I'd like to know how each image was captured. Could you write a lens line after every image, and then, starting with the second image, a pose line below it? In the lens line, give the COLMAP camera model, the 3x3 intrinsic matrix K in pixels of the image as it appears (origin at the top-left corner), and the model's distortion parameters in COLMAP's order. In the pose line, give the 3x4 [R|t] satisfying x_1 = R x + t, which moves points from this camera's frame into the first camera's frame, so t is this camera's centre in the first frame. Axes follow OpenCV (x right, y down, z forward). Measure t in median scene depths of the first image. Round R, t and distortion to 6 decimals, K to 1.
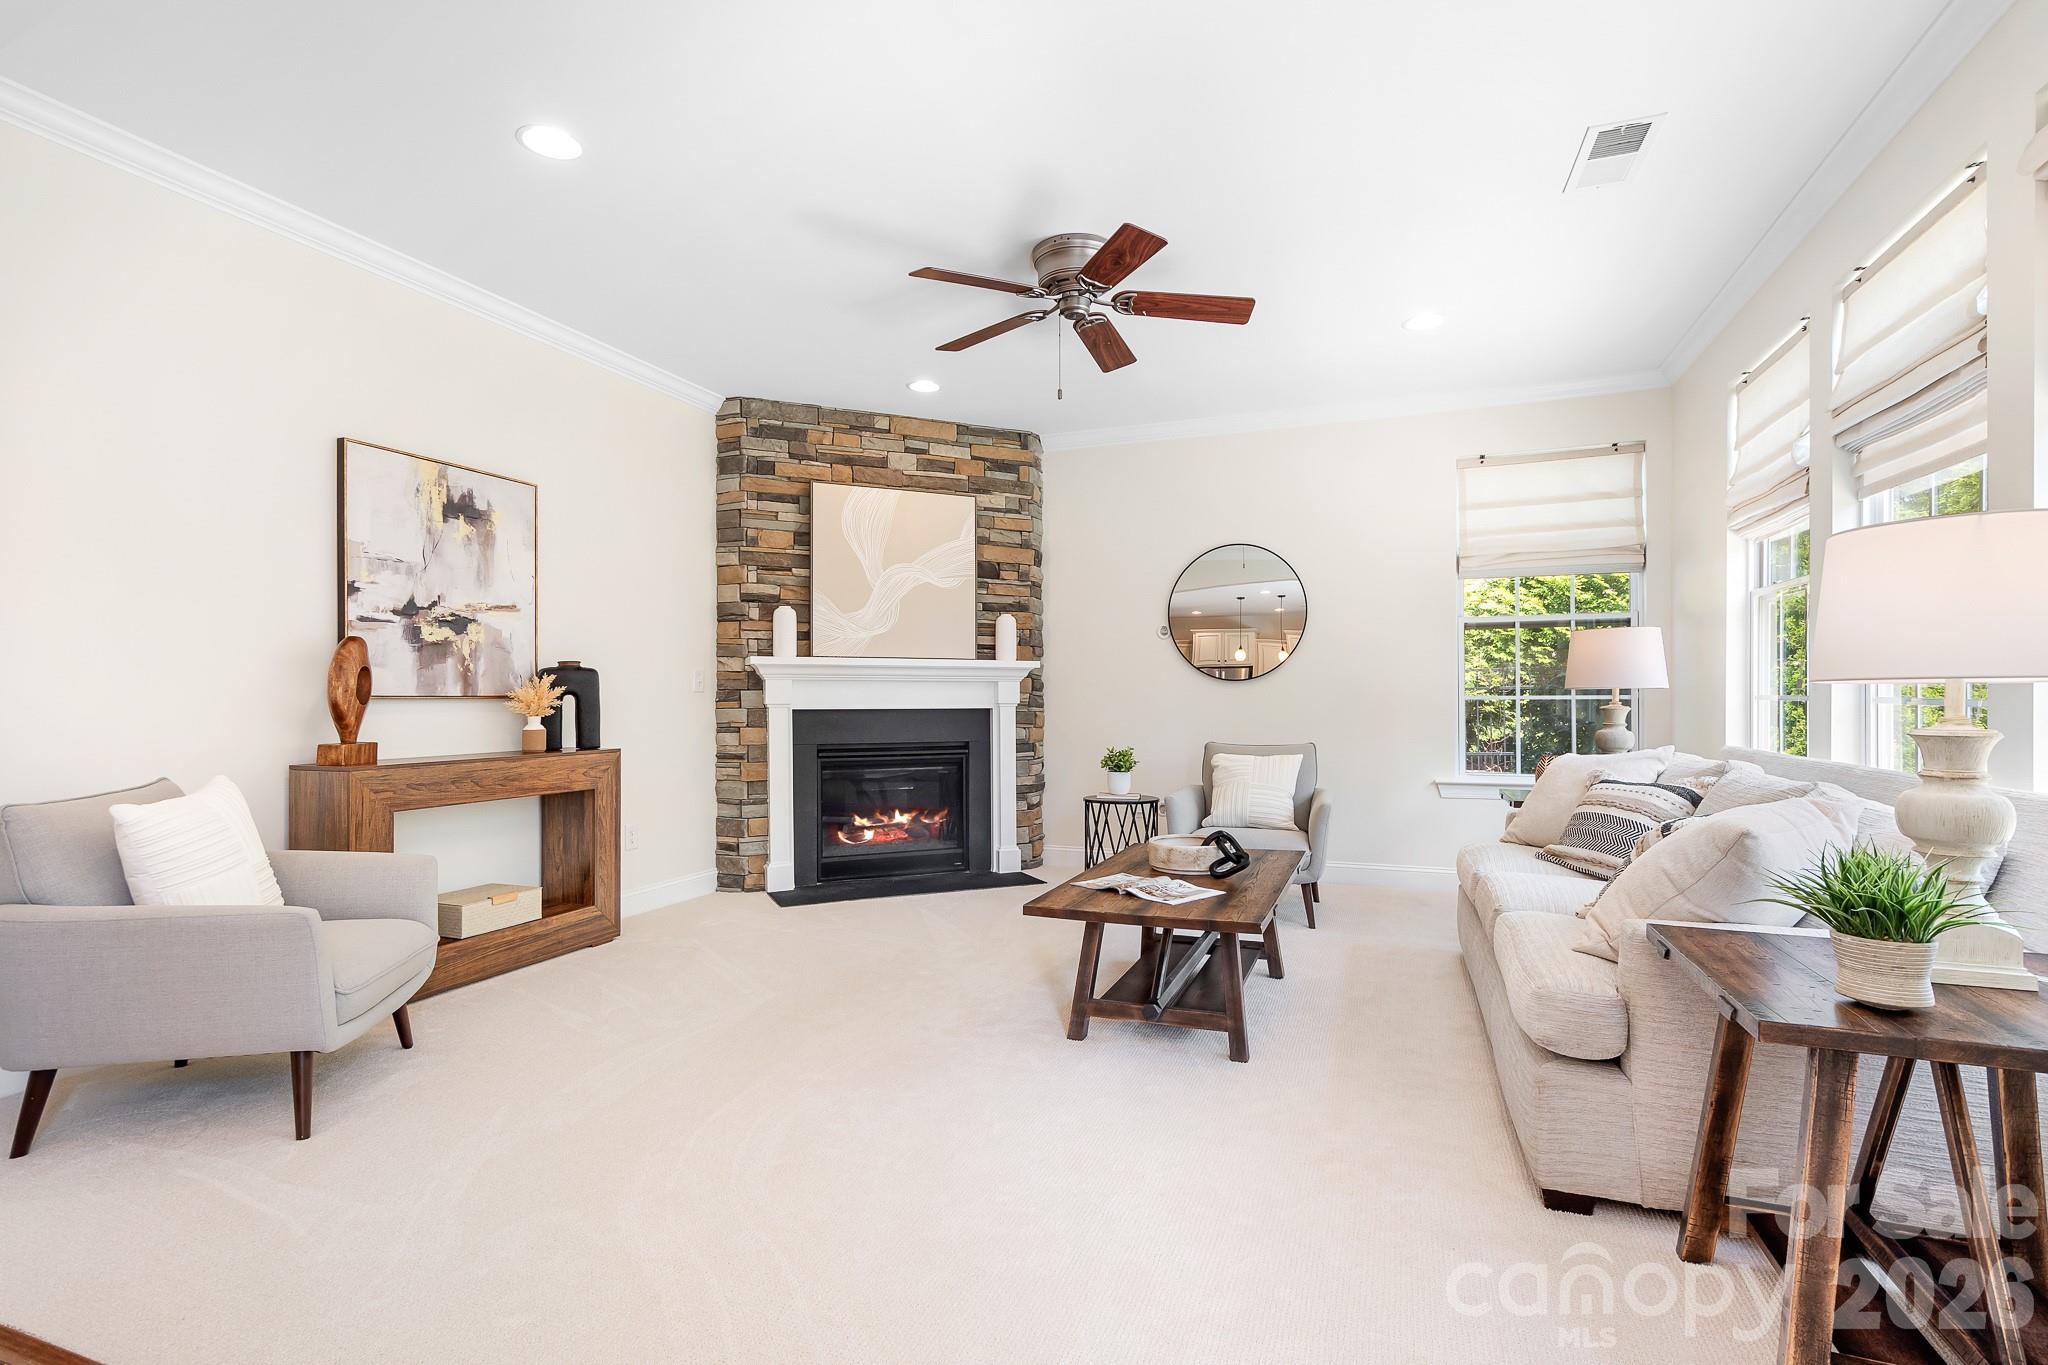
lens RADIAL K [[974.9, 0, 1017.0], [0, 974.9, 687.2], [0, 0, 1]] dist [0.027163, -0.000175]
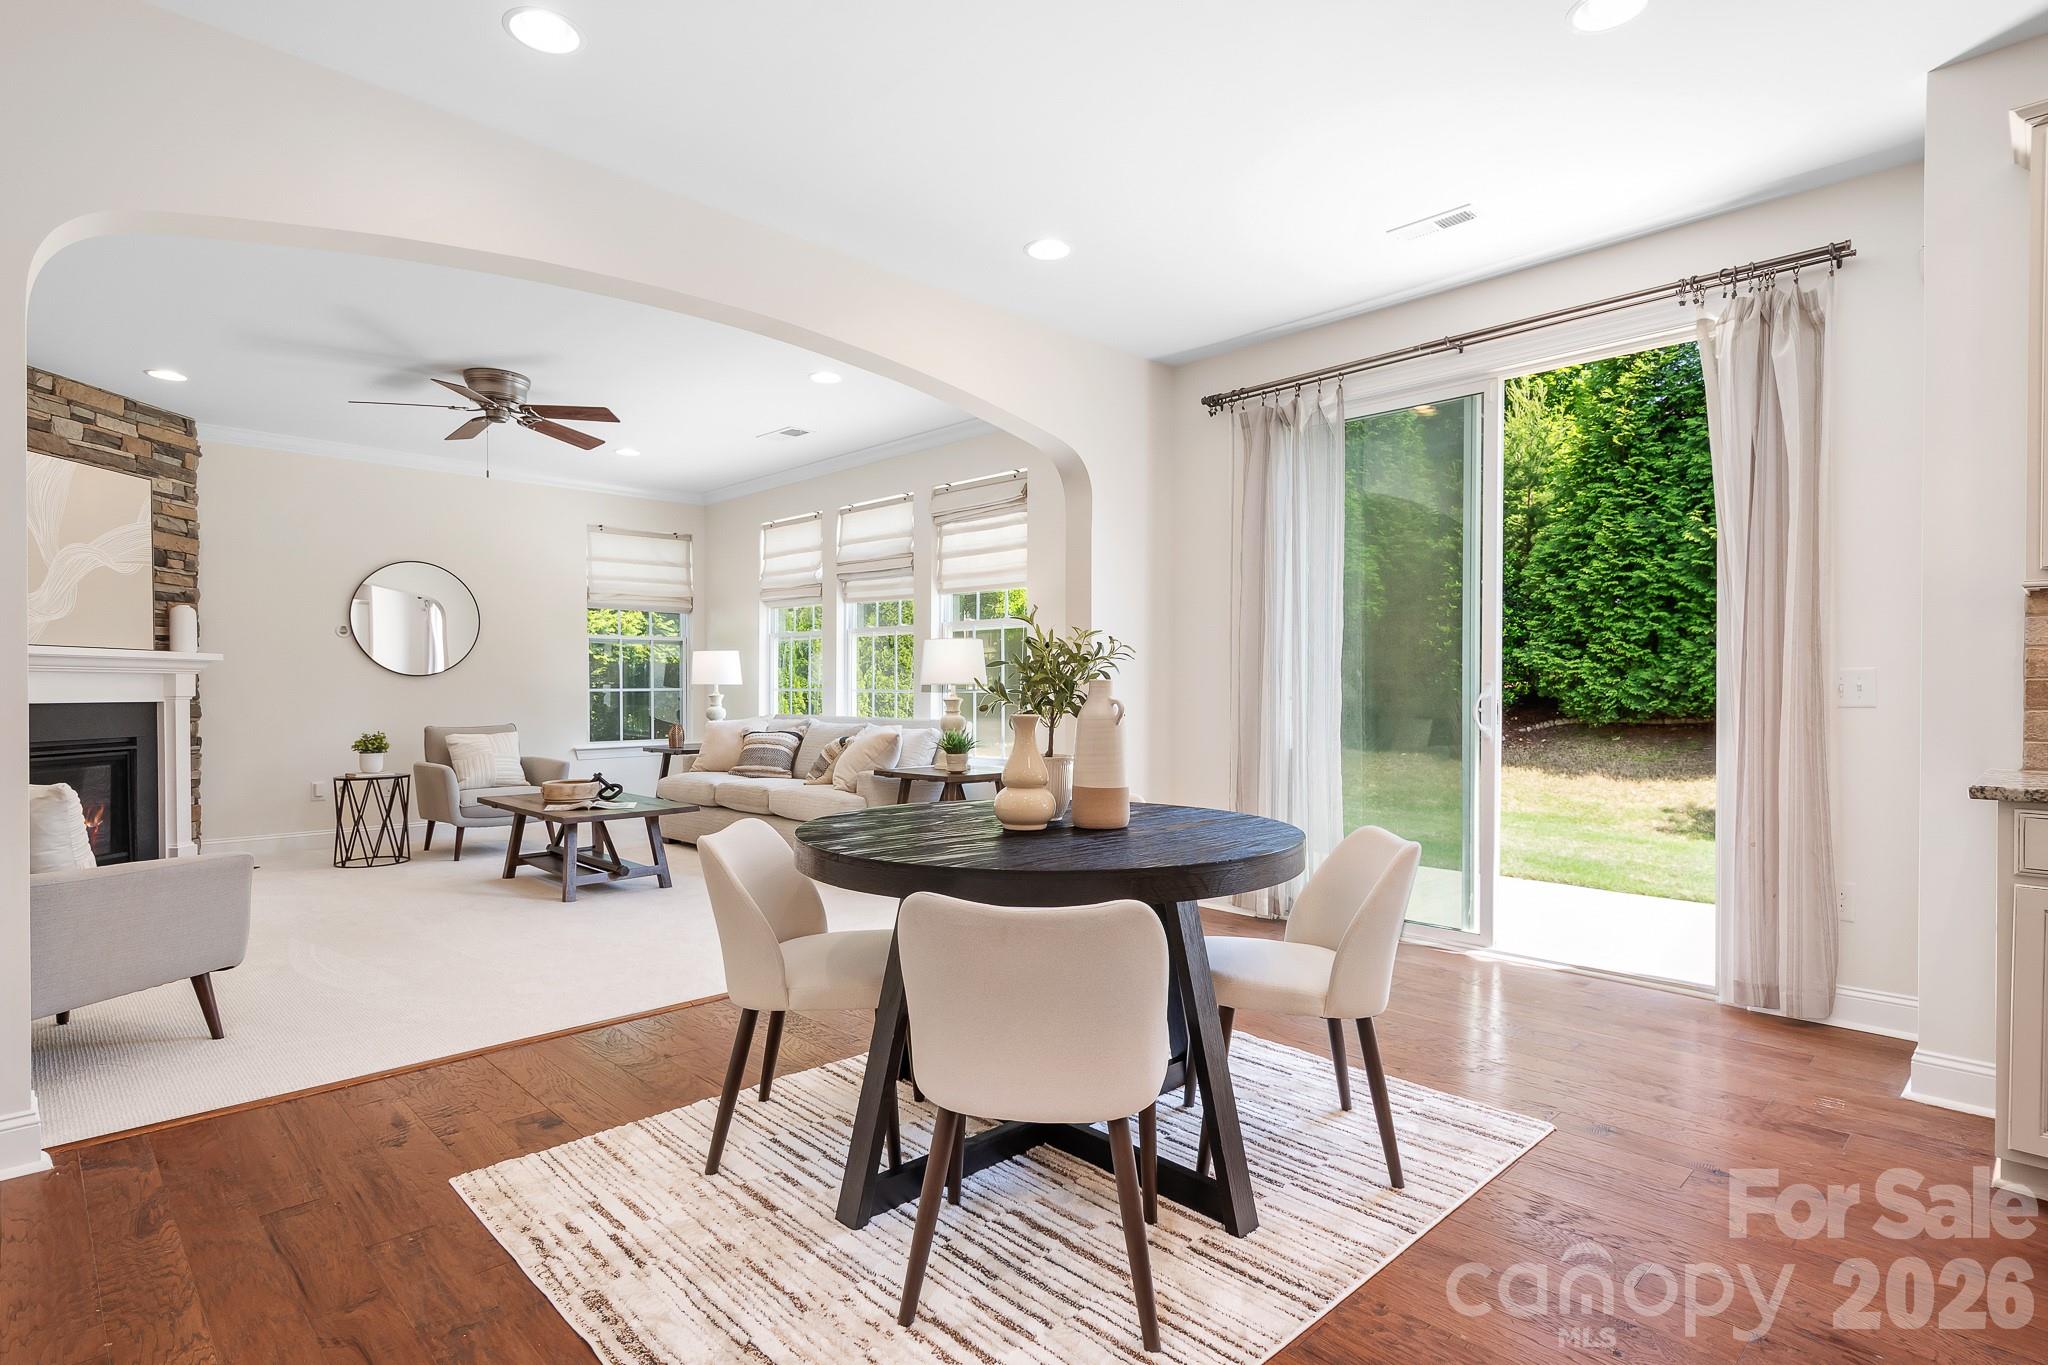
lens RADIAL K [[1022.5, 0, 1024.2], [0, 1022.5, 690.7], [0, 0, 1]] dist [0.002556, 0.000068]
pose [[0.418661, -0.000738, 0.908142, -0.637351], [-0.006078, 0.999975, 0.003614, 0.002285], [-0.908122, -0.007033, 0.418646, -0.210367]]
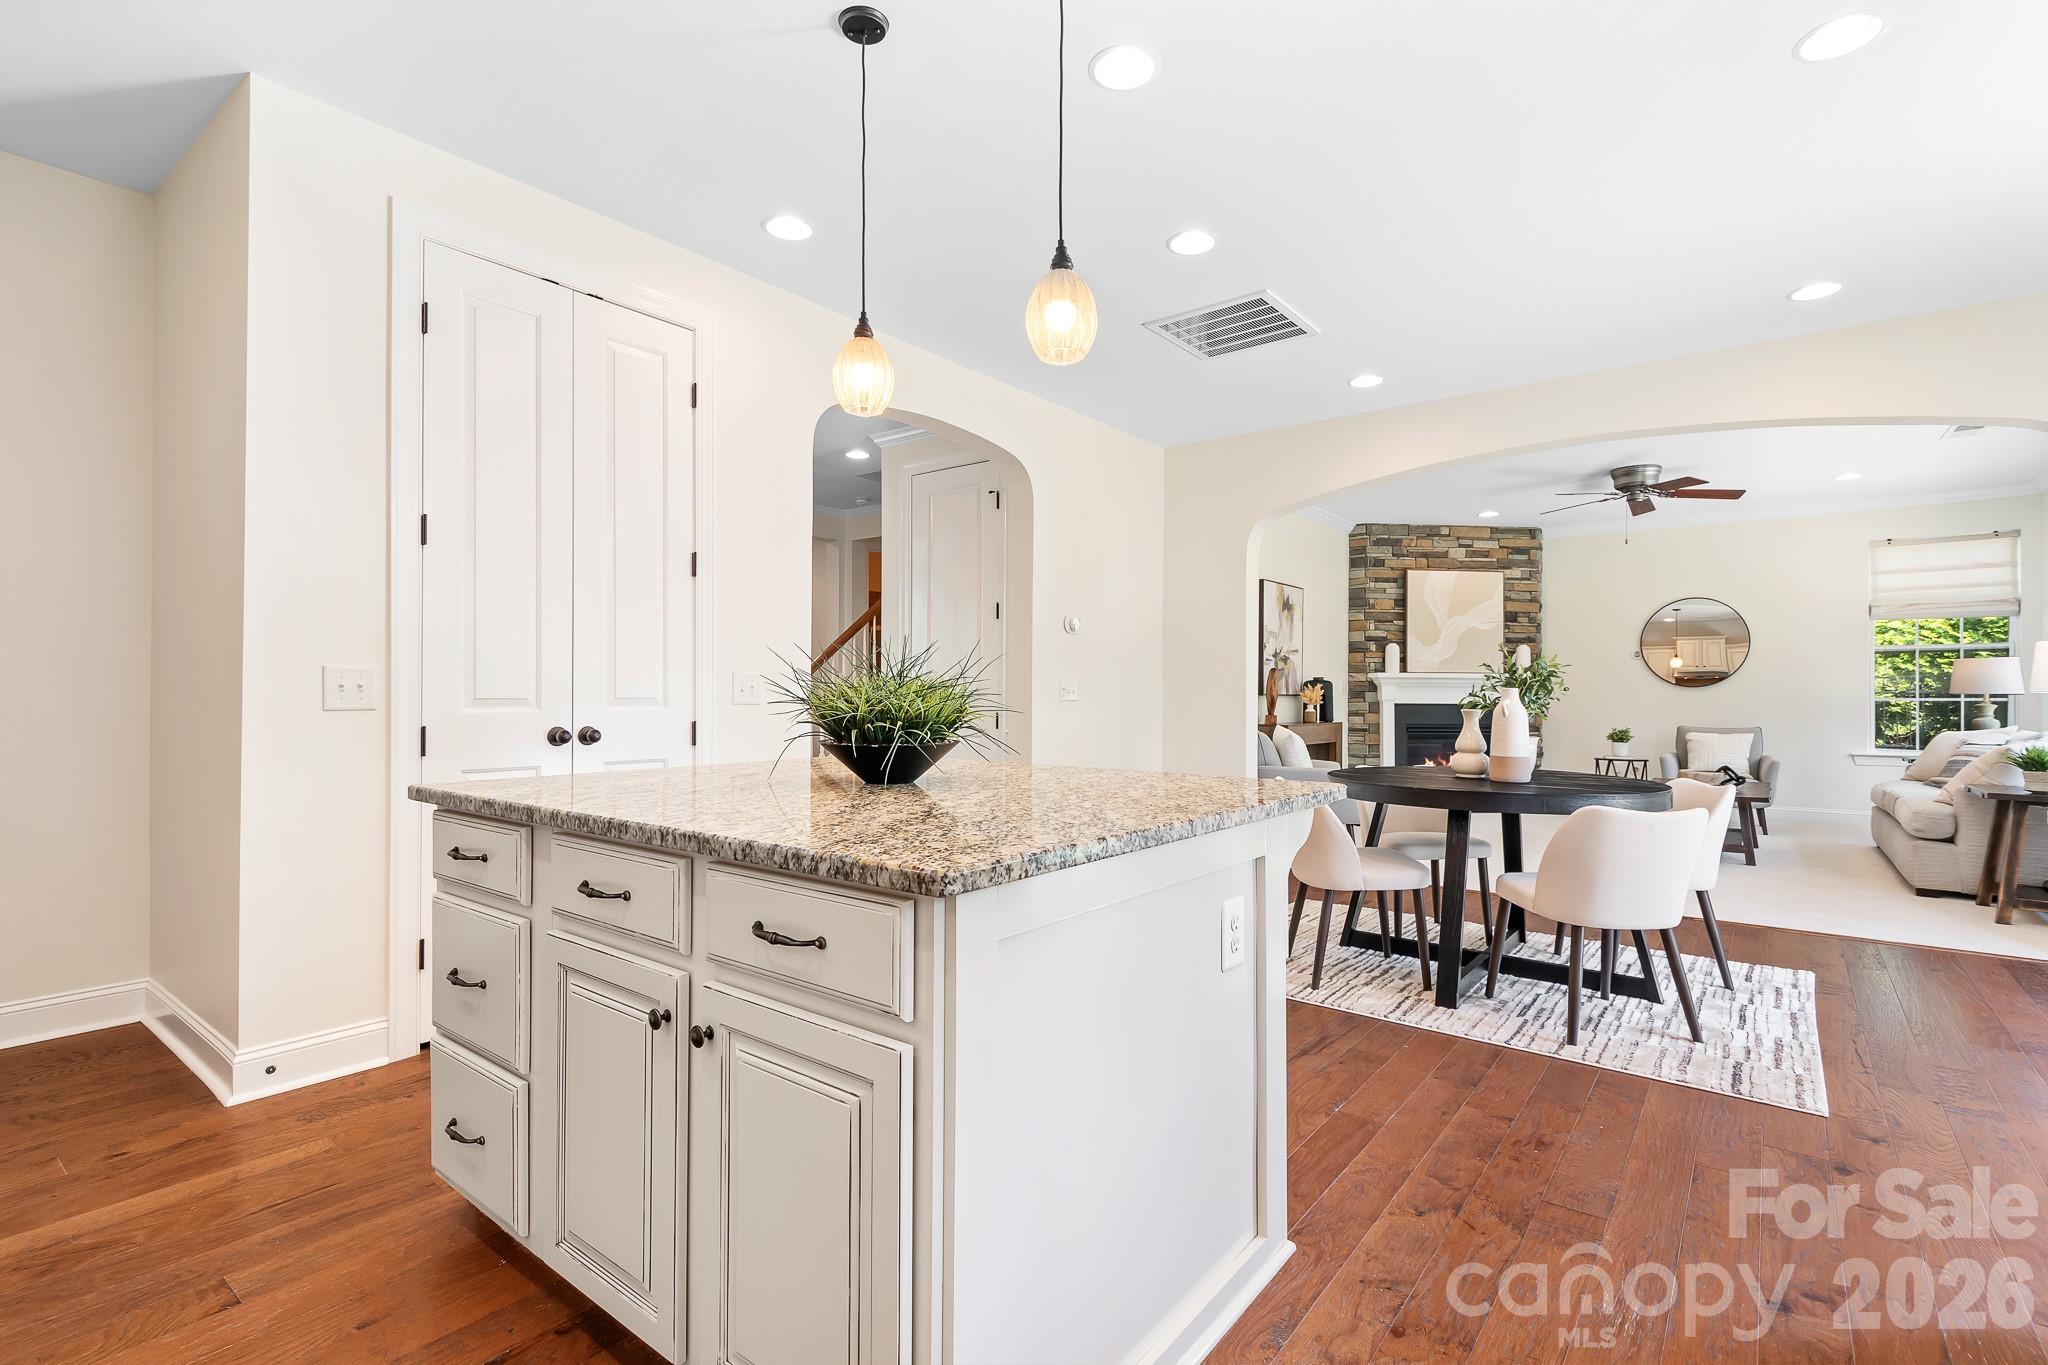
lens RADIAL K [[930.1, 0, 1023.1], [0, 930.1, 689.7], [0, 0, 1]] dist [0.003154, -0.005049]
pose [[0.953366, 0.003990, -0.301790, -0.357270], [-0.003263, 0.999990, 0.002916, -0.003634], [0.301799, -0.001795, 0.953370, -0.748889]]
